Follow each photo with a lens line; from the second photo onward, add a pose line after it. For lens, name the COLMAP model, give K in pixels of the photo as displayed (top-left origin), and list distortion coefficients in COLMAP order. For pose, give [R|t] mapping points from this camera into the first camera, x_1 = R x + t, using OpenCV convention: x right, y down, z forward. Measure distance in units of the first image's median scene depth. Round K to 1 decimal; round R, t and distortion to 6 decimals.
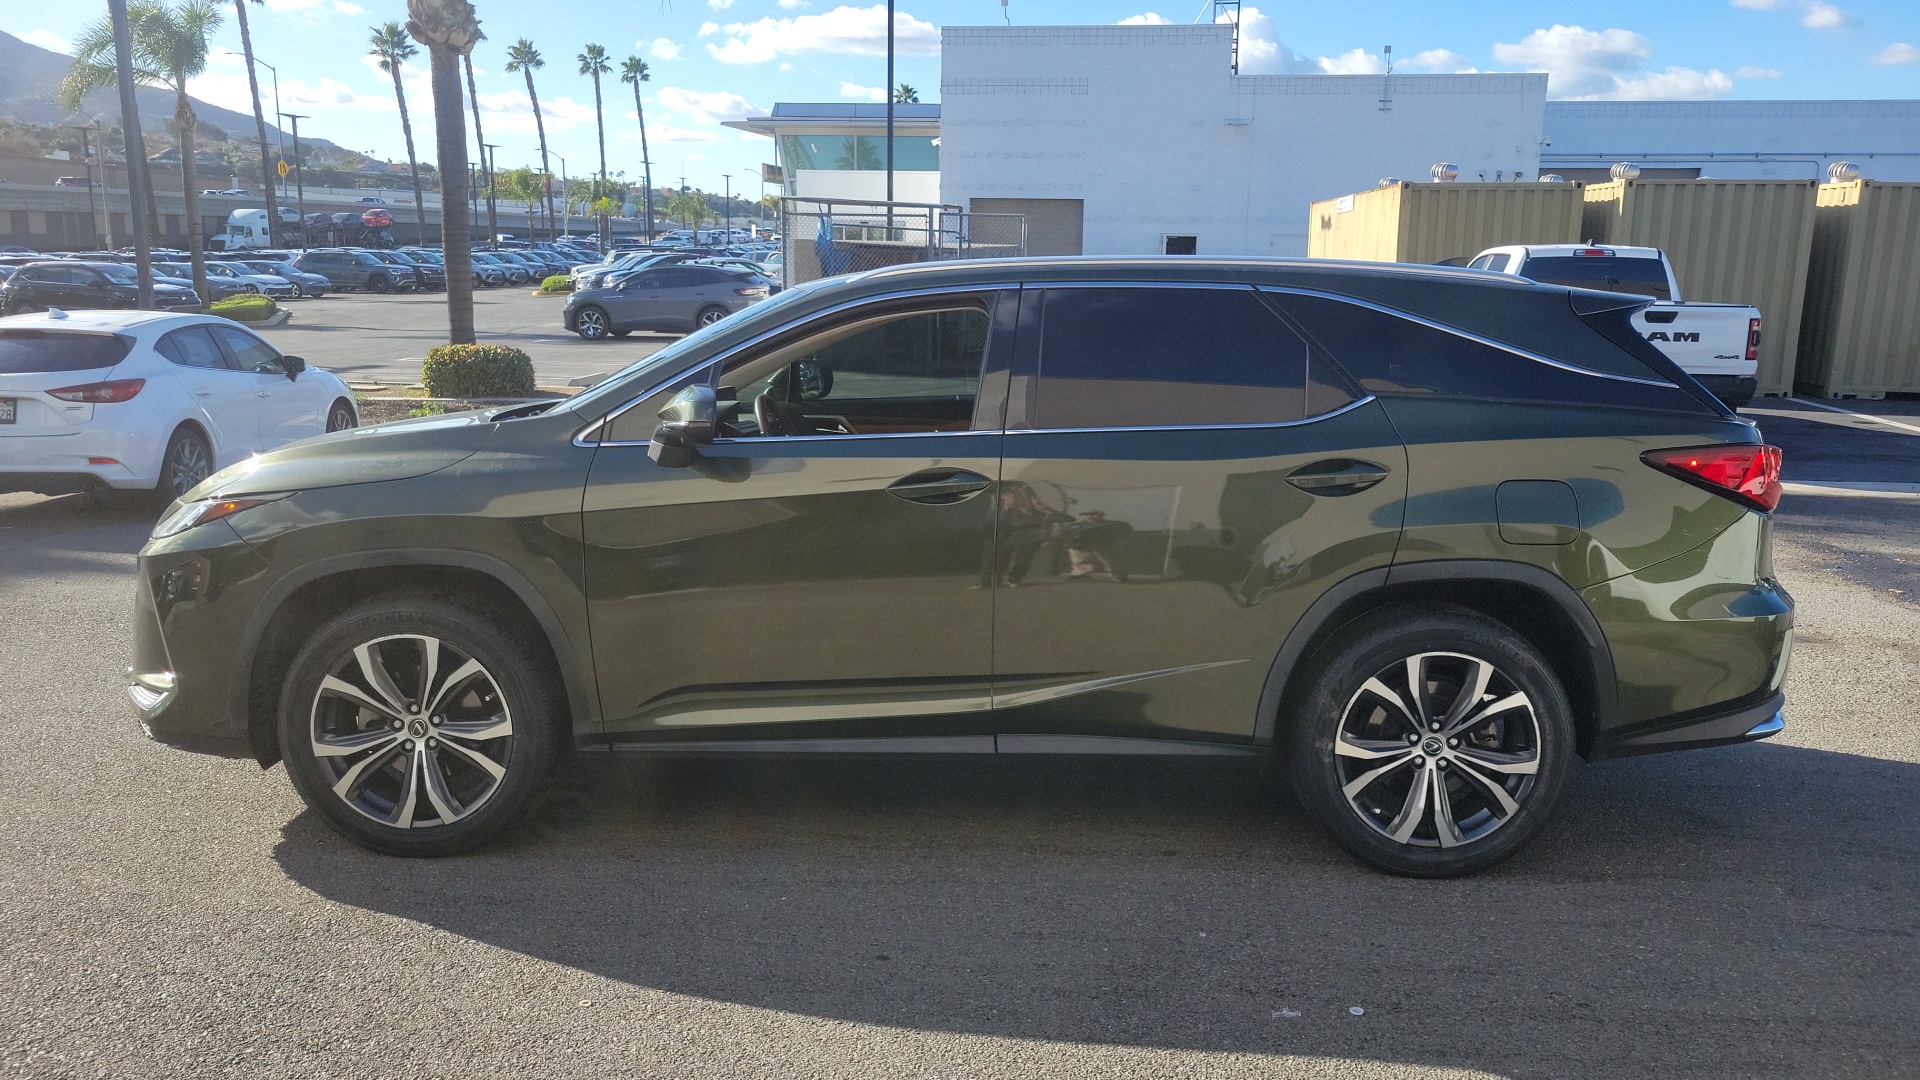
lens RADIAL K [[1432.7, 0, 968.2], [0, 1432.7, 543.7], [0, 0, 1]] dist [0.062191, -0.051096]
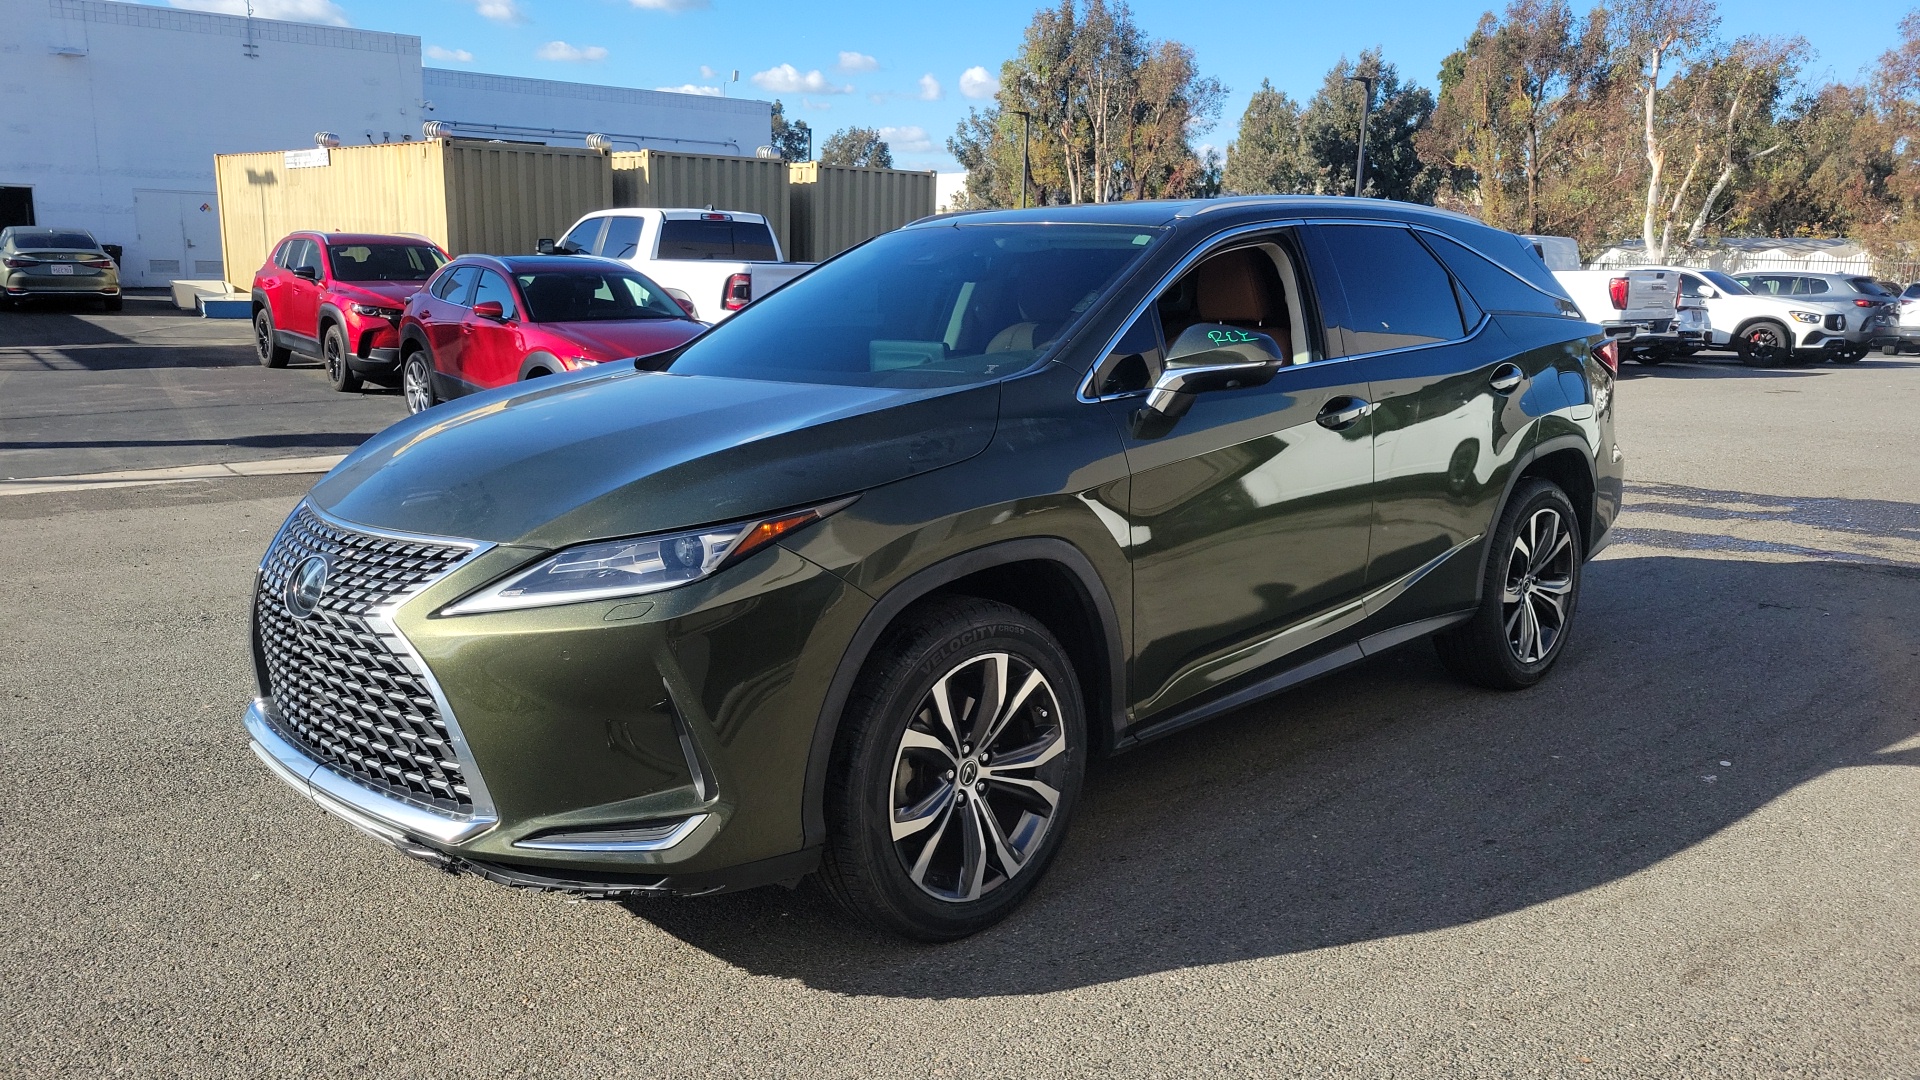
lens RADIAL K [[1432.7, 0, 968.2], [0, 1432.7, 543.7], [0, 0, 1]] dist [0.062191, -0.051096]
pose [[0.696165, -0.144708, 0.703145, -0.925955], [0.129586, 0.988714, 0.075178, -0.057994], [-0.706089, 0.038782, 0.707061, 0.435039]]
